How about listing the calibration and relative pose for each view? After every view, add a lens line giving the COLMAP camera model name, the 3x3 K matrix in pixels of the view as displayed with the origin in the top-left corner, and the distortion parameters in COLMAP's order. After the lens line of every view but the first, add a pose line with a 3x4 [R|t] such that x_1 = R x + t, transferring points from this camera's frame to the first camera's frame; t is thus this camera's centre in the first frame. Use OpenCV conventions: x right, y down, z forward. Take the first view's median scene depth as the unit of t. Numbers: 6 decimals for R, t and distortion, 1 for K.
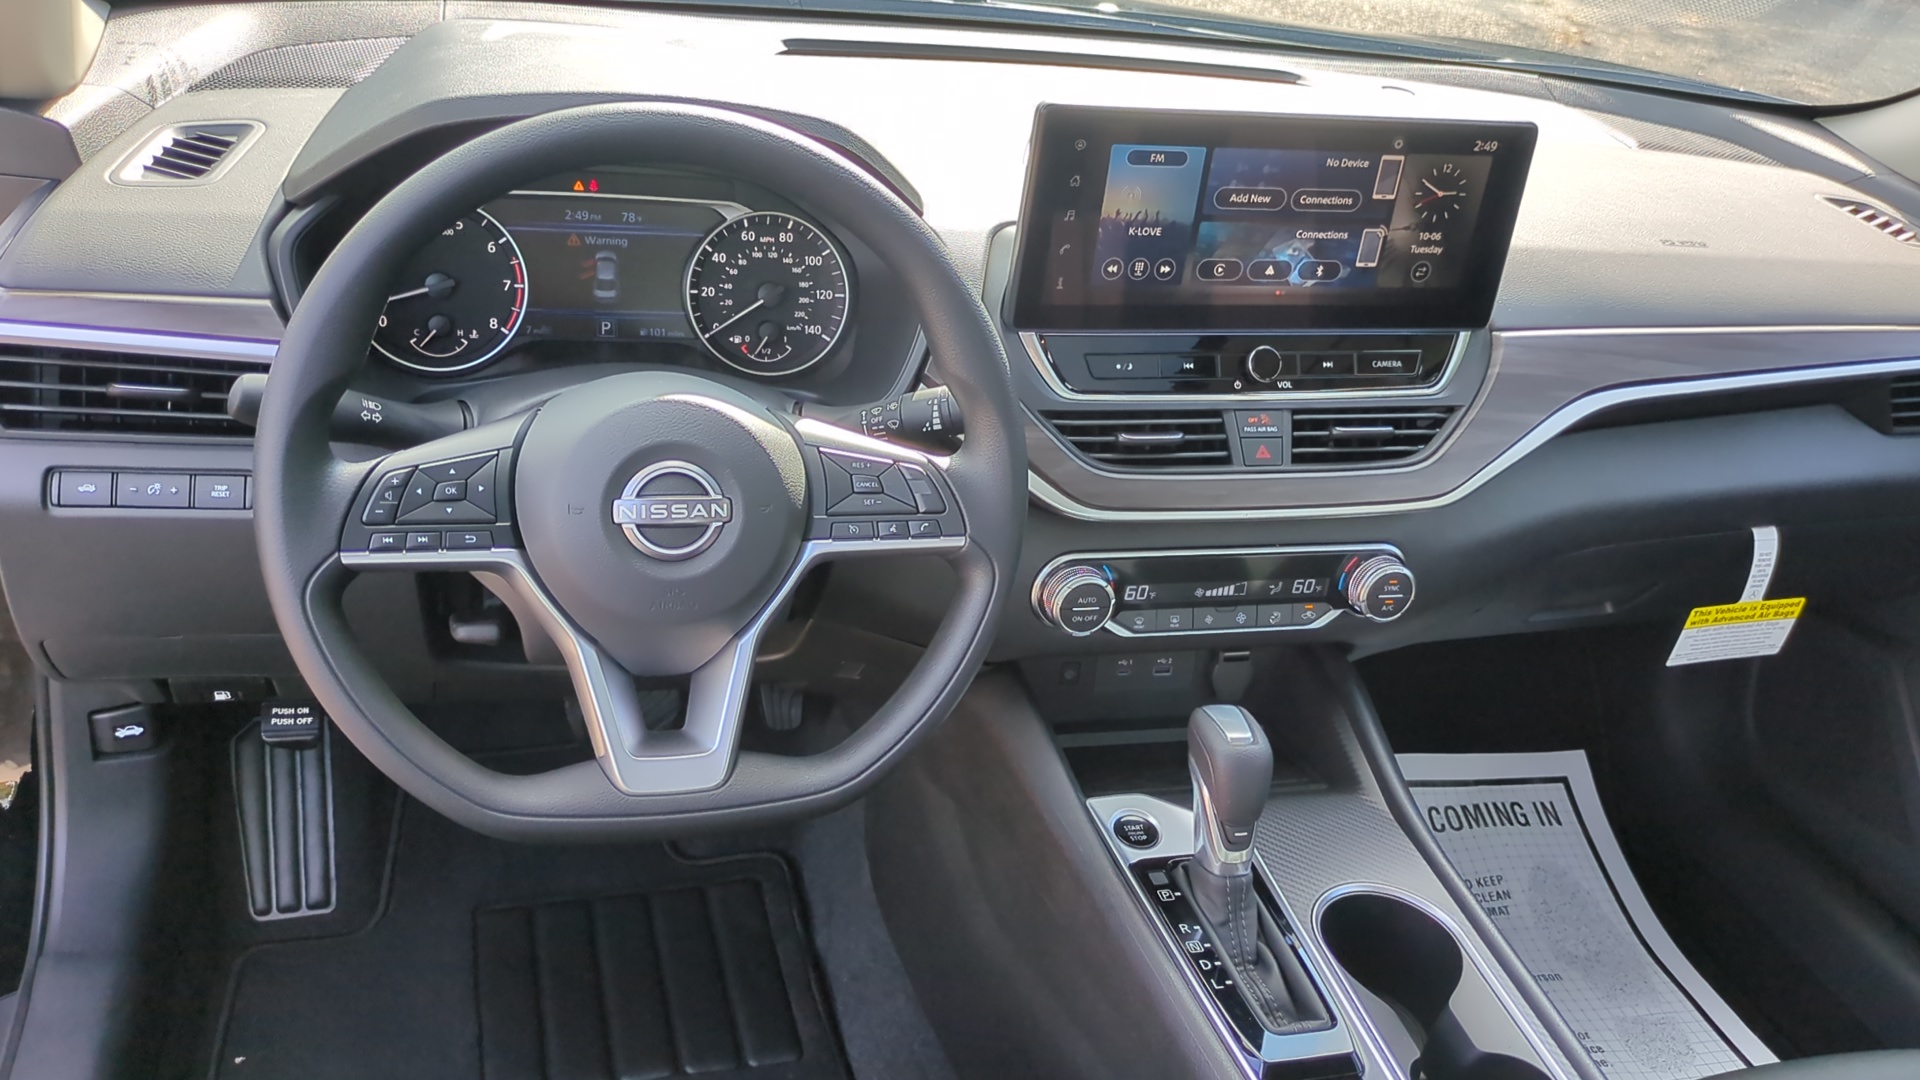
lens RADIAL K [[1540.3, 0, 960.0], [0, 1540.3, 540.0], [0, 0, 1]] dist [0.022258, -0.022383]
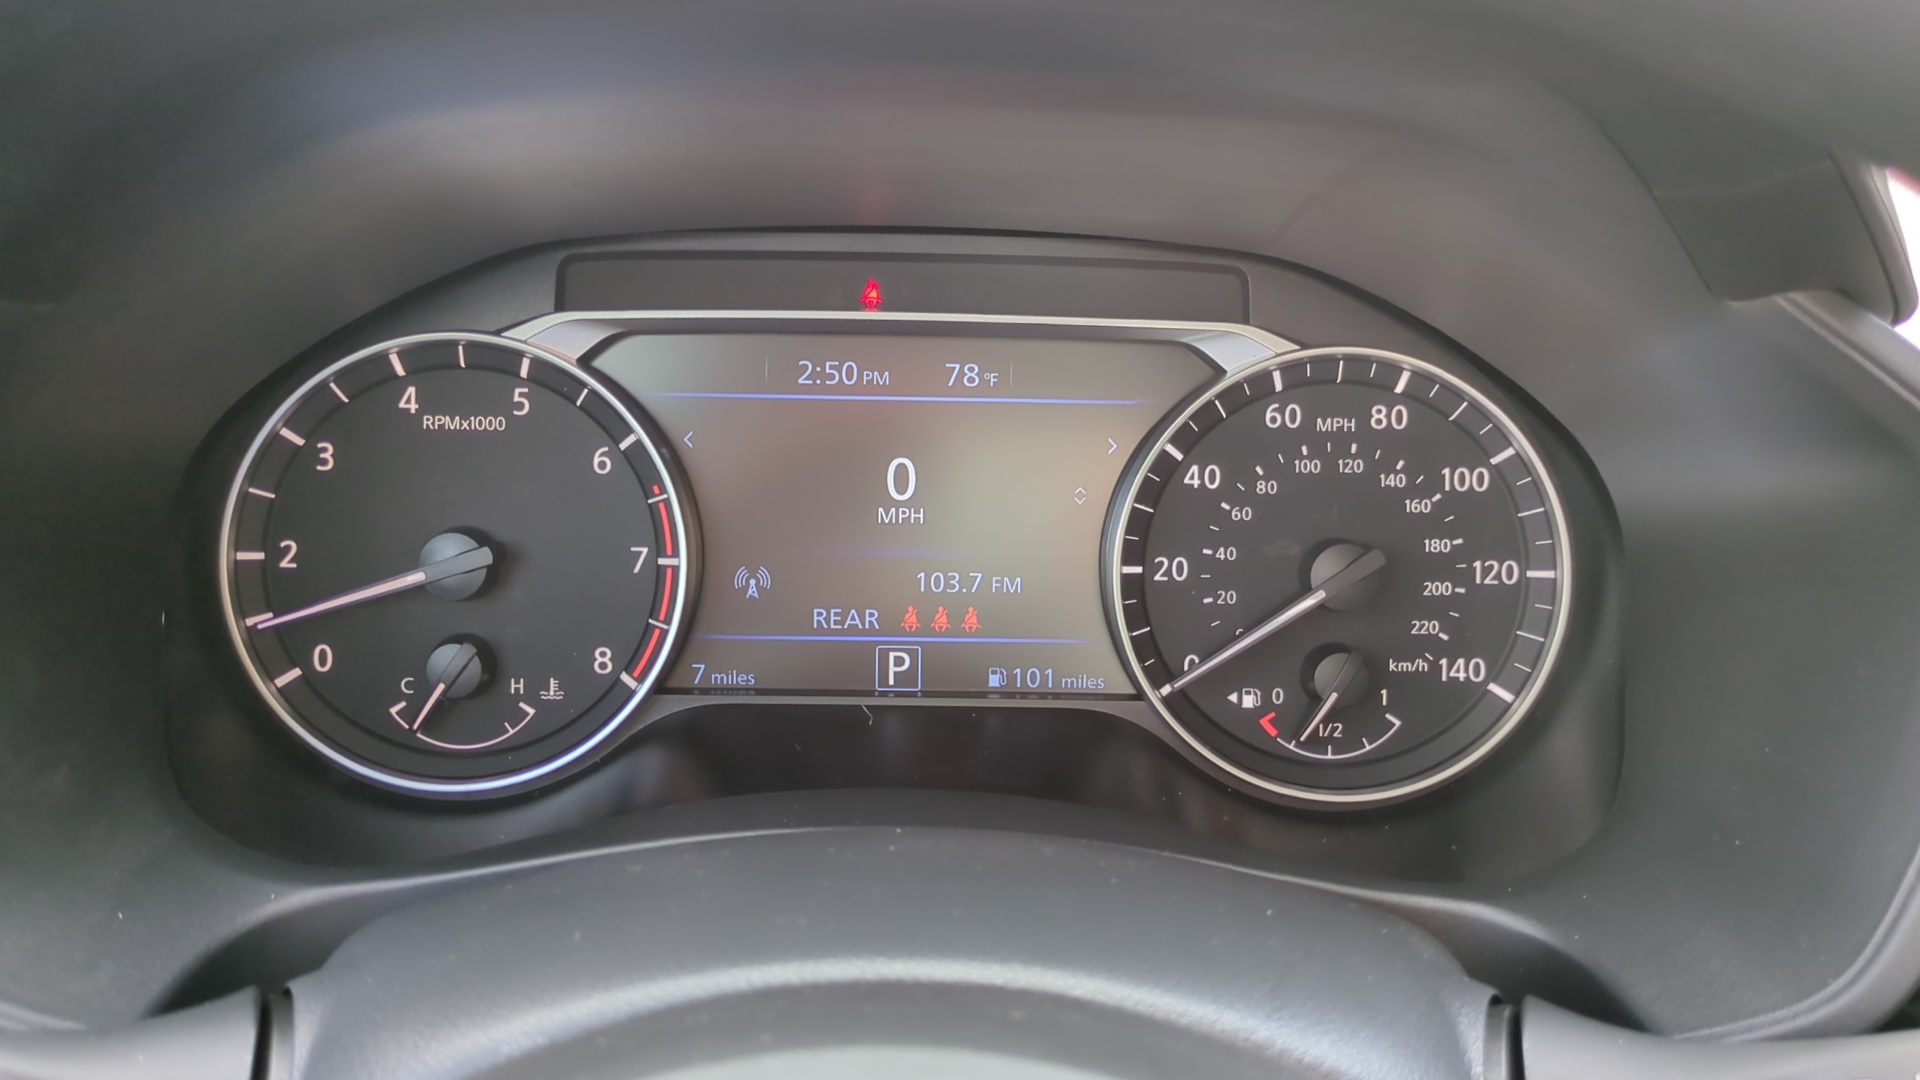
lens RADIAL K [[1540.3, 0, 960.0], [0, 1540.3, 540.0], [0, 0, 1]] dist [0.022258, -0.022383]
pose [[0.956230, -0.012157, -0.292362, -0.105618], [-0.033500, 0.988019, -0.150651, -0.112426], [0.290691, 0.153851, 0.944367, 0.647189]]
